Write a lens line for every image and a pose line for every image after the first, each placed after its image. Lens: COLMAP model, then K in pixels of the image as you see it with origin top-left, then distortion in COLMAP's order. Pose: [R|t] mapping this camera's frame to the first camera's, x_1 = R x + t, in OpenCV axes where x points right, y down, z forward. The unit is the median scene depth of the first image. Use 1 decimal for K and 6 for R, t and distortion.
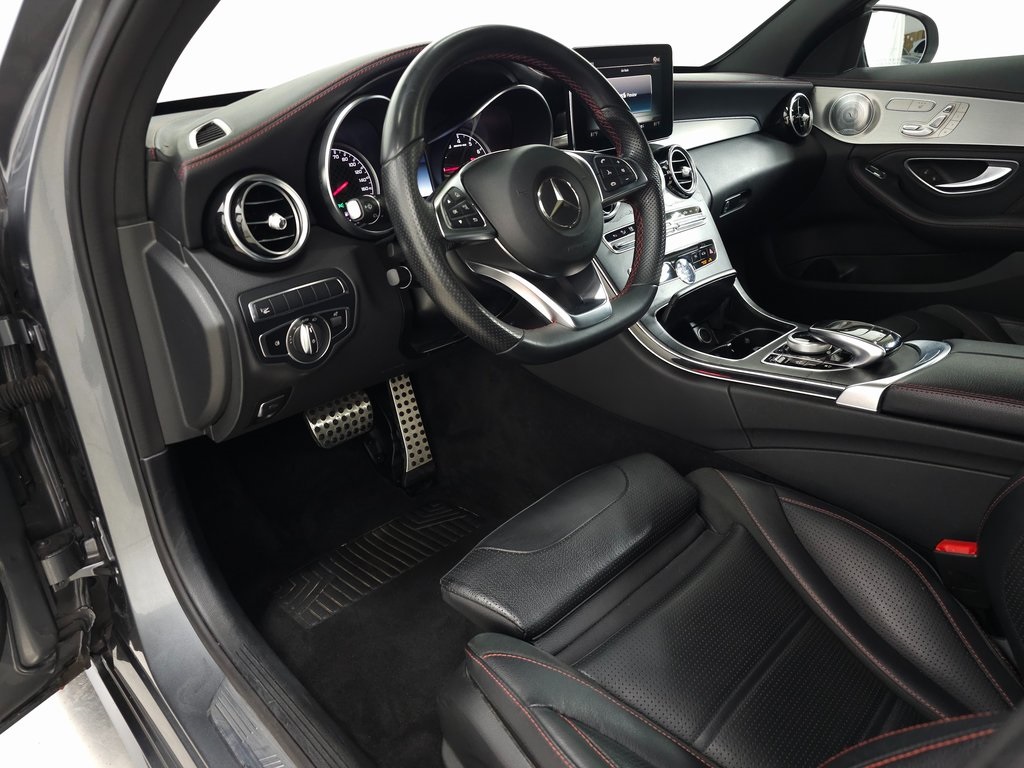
lens RADIAL K [[705.9, 0, 520.2], [0, 705.9, 380.0], [0, 0, 1]] dist [0.046324, -0.053301]
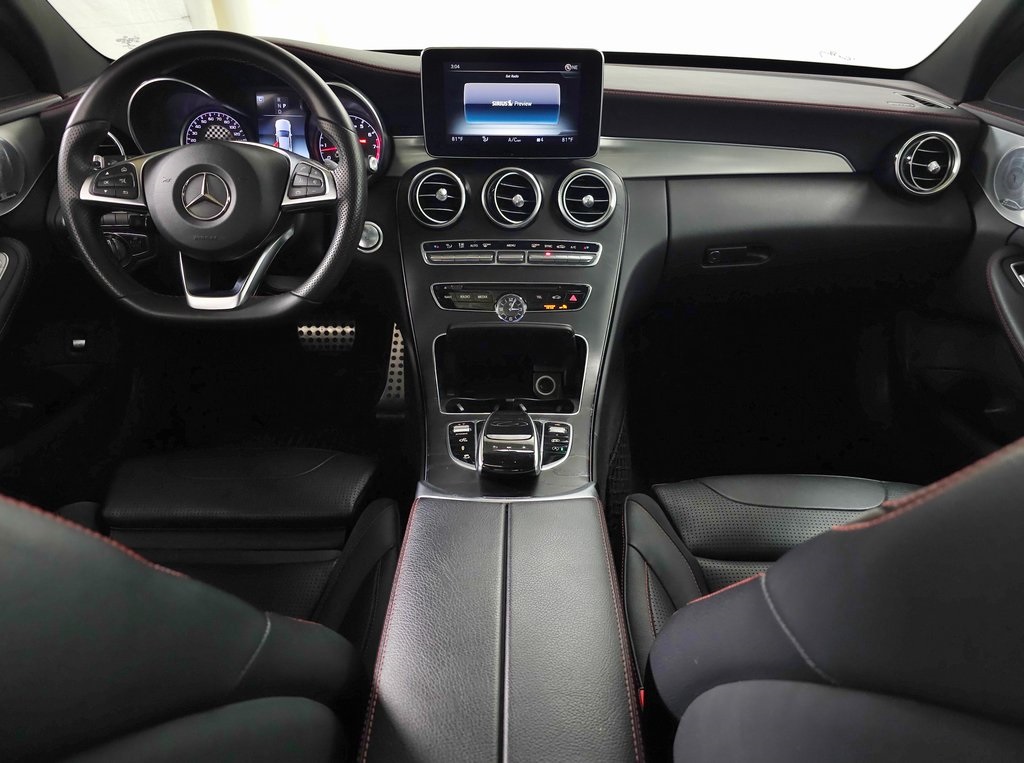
lens RADIAL K [[705.9, 0, 520.1], [0, 705.9, 381.6], [0, 0, 1]] dist [0.046324, -0.053301]
pose [[0.708468, 0.389815, -0.588317, 0.796854], [-0.329312, 0.919895, 0.212948, -0.257043], [0.624201, 0.042873, 0.780087, 0.293445]]
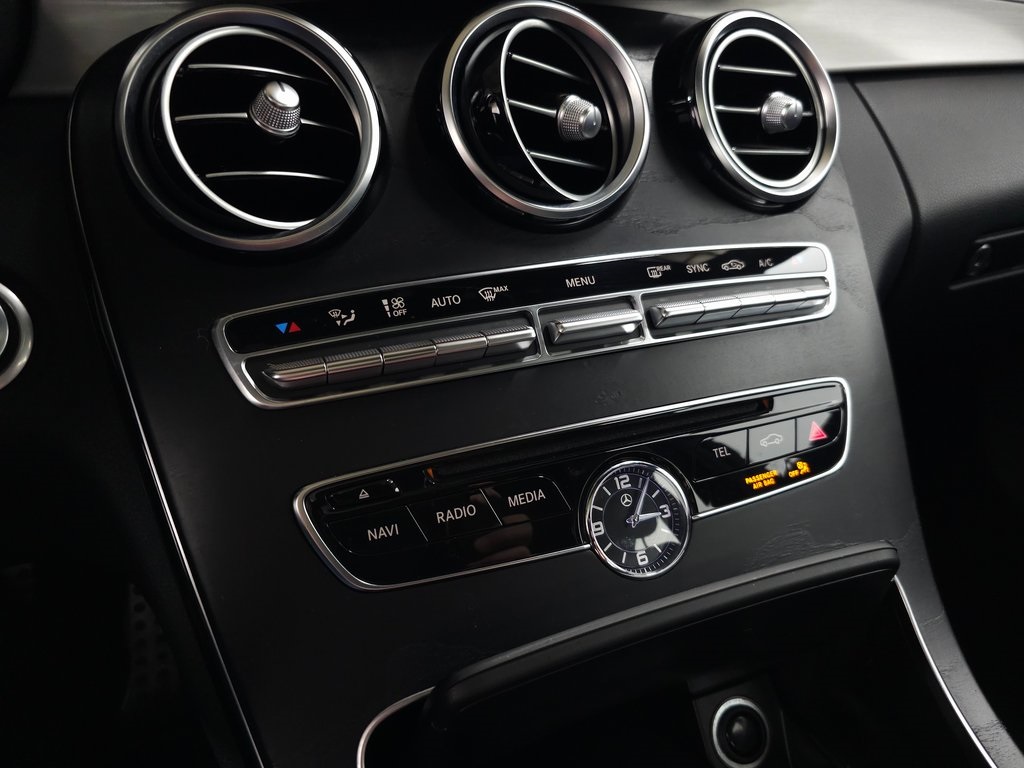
lens RADIAL K [[705.9, 0, 522.5], [0, 705.9, 381.6], [0, 0, 1]] dist [0.046324, -0.053301]
pose [[0.920248, 0.185097, -0.344793, 0.265521], [-0.187281, 0.981928, 0.027282, -0.191047], [0.343611, 0.039467, 0.938282, 0.747237]]
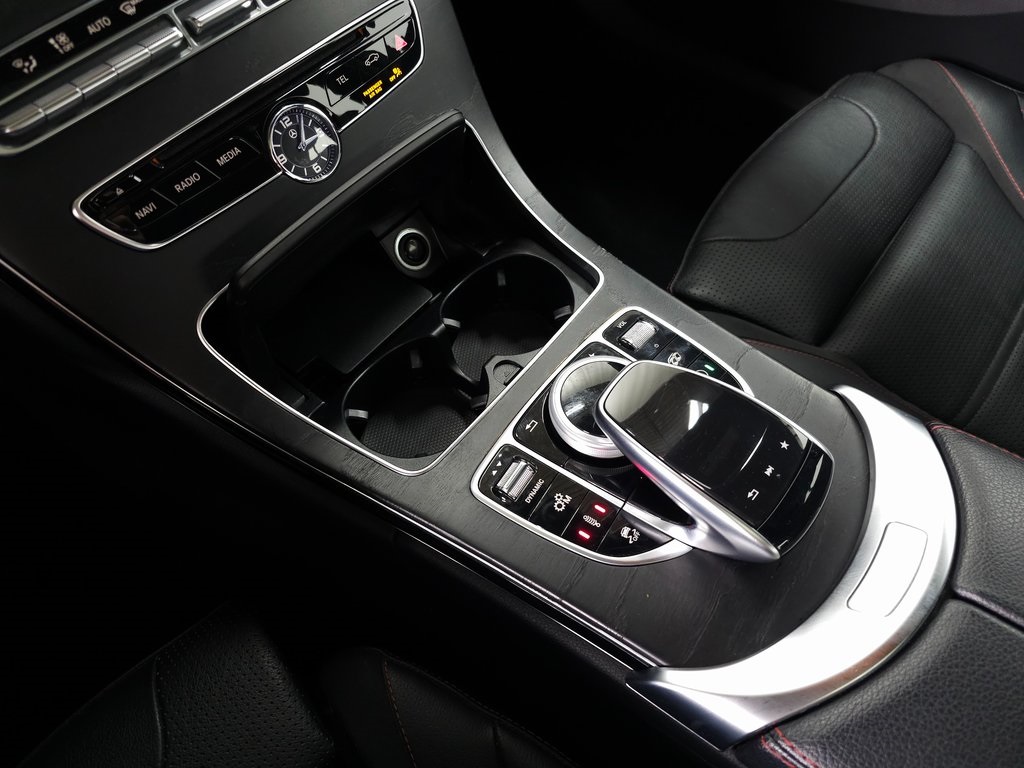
lens RADIAL K [[705.9, 0, 516.6], [0, 705.9, 375.8], [0, 0, 1]] dist [0.046324, -0.053301]
pose [[0.992387, -0.076197, 0.096760, 0.289750], [0.012487, 0.843843, 0.536445, -0.238214], [-0.122526, -0.531153, 0.838370, 0.611349]]
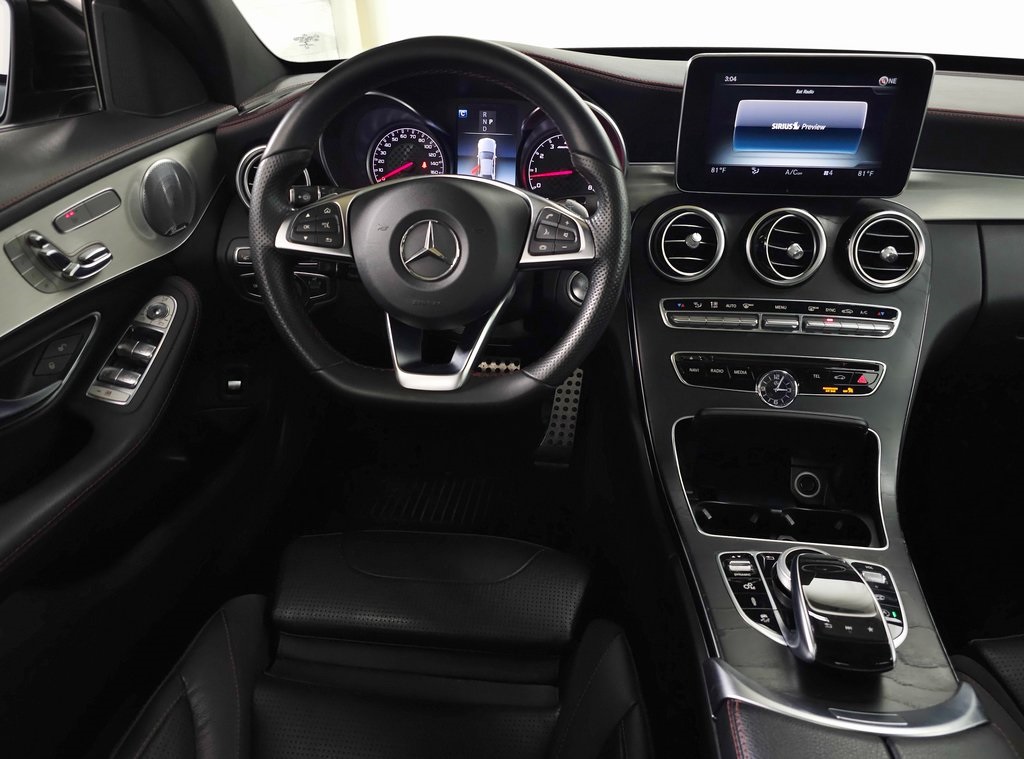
lens RADIAL K [[705.9, 0, 520.0], [0, 705.9, 376.5], [0, 0, 1]] dist [0.046324, -0.053301]
pose [[0.625607, 0.433708, -0.648470, 0.517334], [-0.350726, 0.898846, 0.262804, -0.253993], [0.696855, 0.063023, 0.714437, 0.302730]]
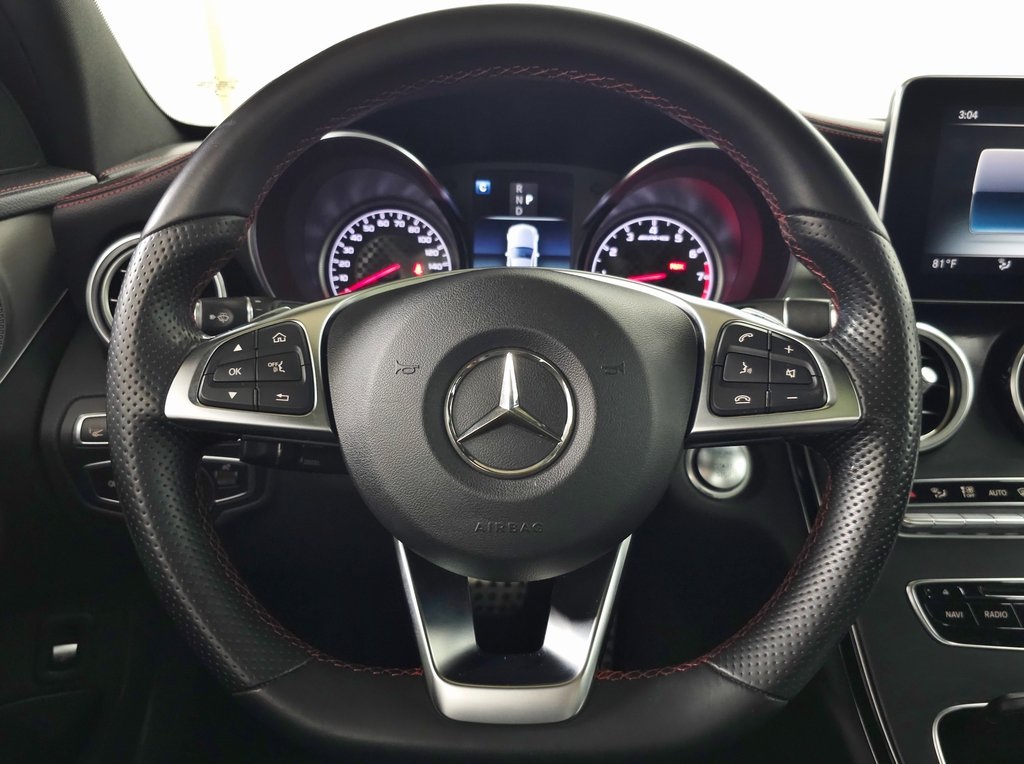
lens RADIAL K [[801.2, 0, 514.8], [0, 801.2, 384.0], [0, 0, 1]] dist [0.006886, -0.015734]
pose [[0.710750, 0.284295, -0.643437, 0.239960], [-0.335104, 0.941075, 0.045642, -0.192597], [0.618499, 0.183178, 0.764137, 0.426653]]
